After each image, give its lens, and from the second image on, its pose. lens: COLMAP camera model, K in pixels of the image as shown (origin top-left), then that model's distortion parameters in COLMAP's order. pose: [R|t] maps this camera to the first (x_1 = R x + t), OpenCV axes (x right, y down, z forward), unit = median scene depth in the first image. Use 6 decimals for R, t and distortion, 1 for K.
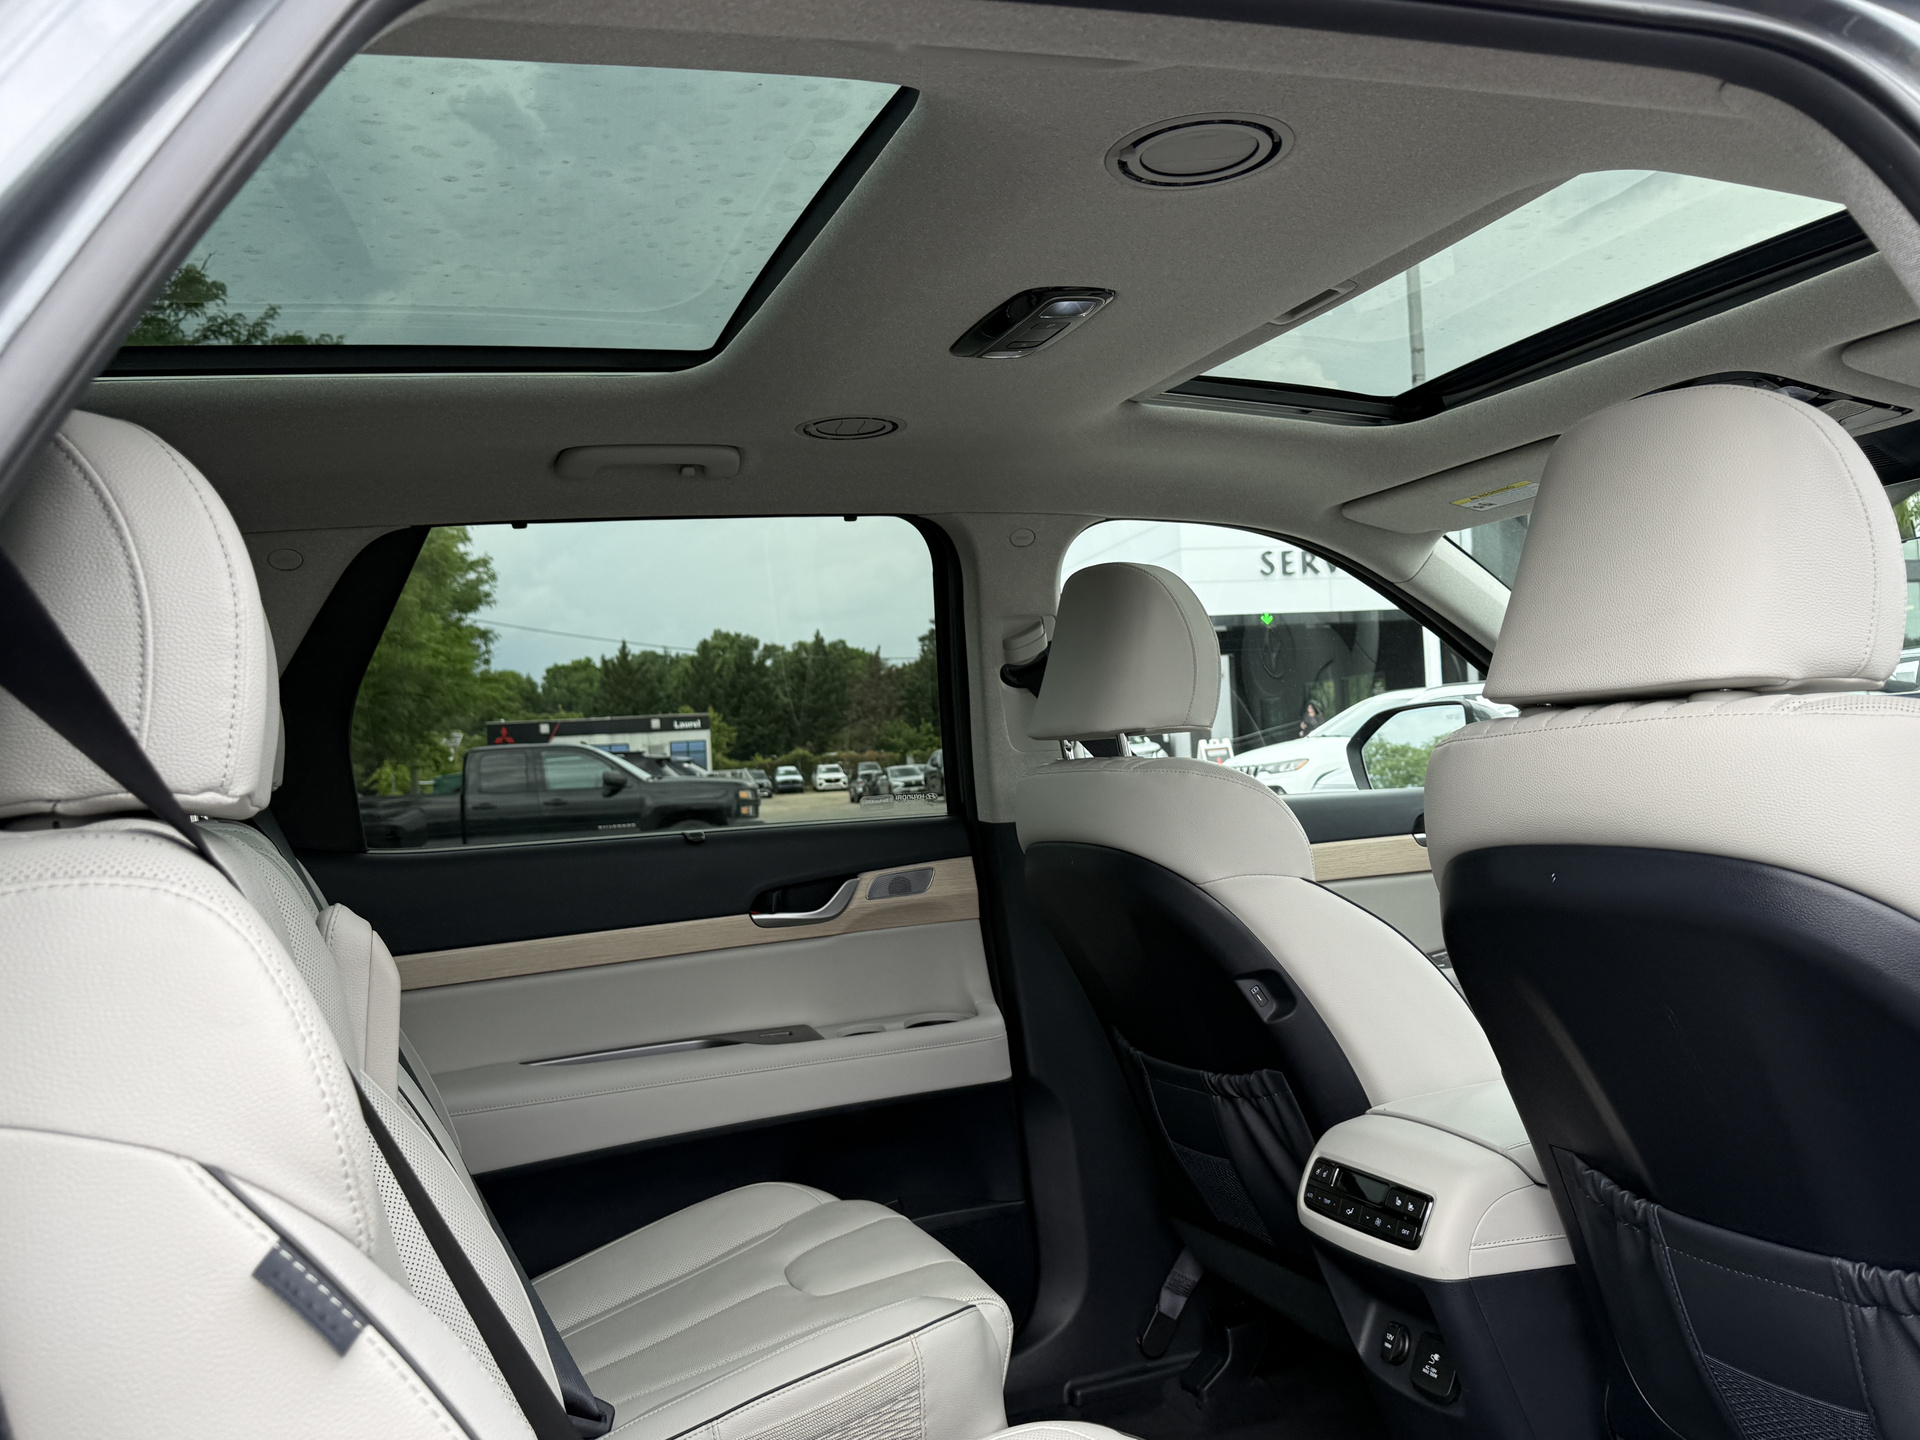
lens RADIAL K [[1590.3, 0, 956.2], [0, 1590.3, 708.8], [0, 0, 1]] dist [0.080865, -0.119916]
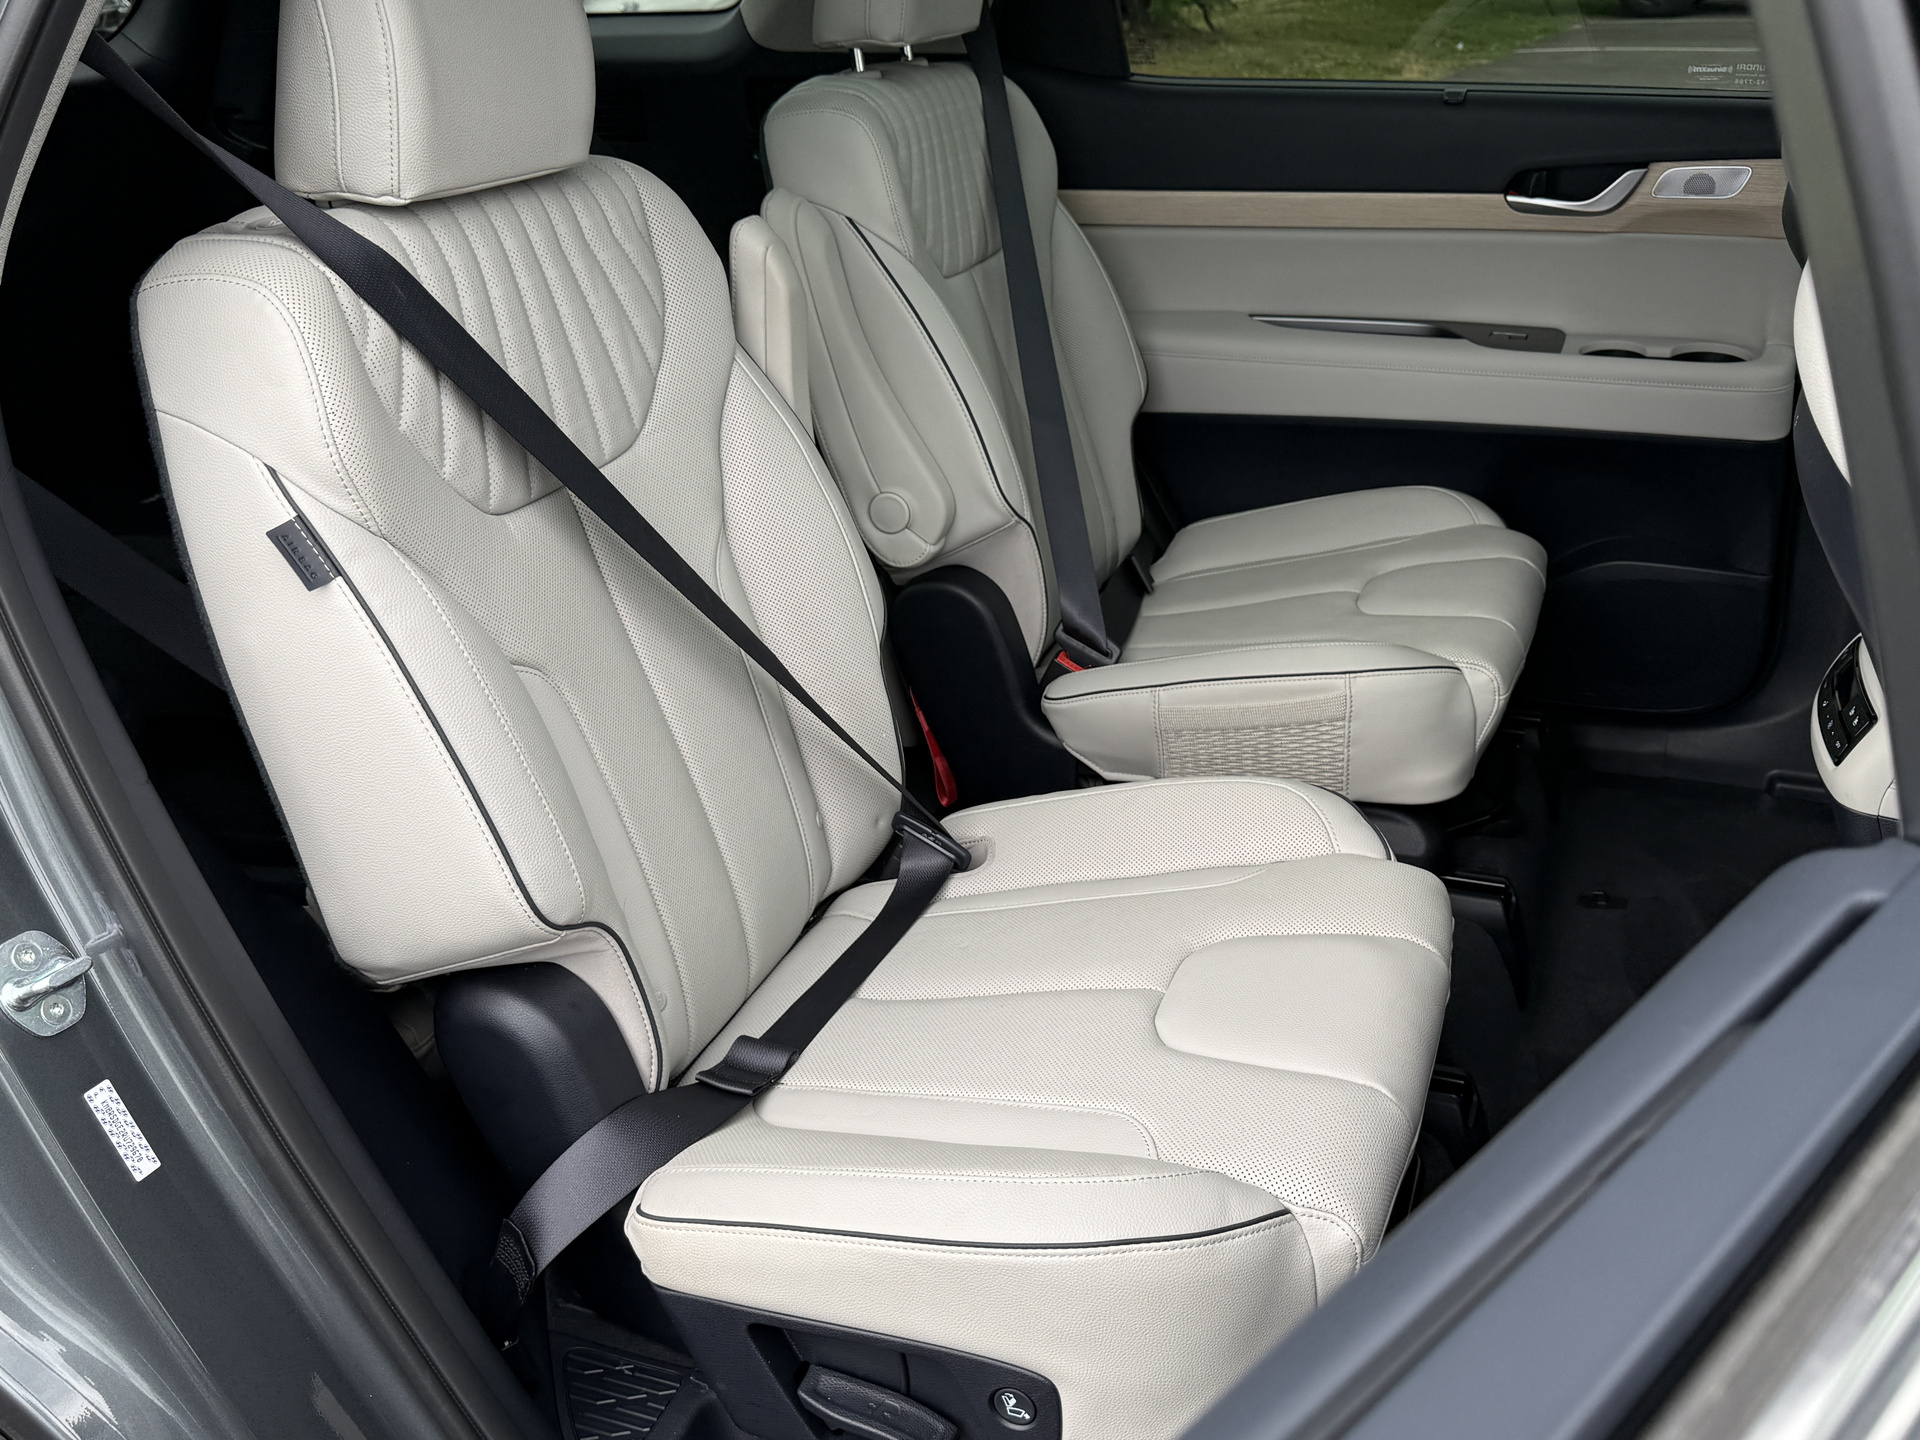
lens RADIAL K [[1820.0, 0, 953.5], [0, 1820.0, 735.9], [0, 0, 1]] dist [0.013025, 0.000000]
pose [[0.741011, 0.327196, -0.586384, 0.458871], [0.002388, 0.871964, 0.489565, -0.144427], [0.671489, -0.364173, 0.645353, 0.048787]]
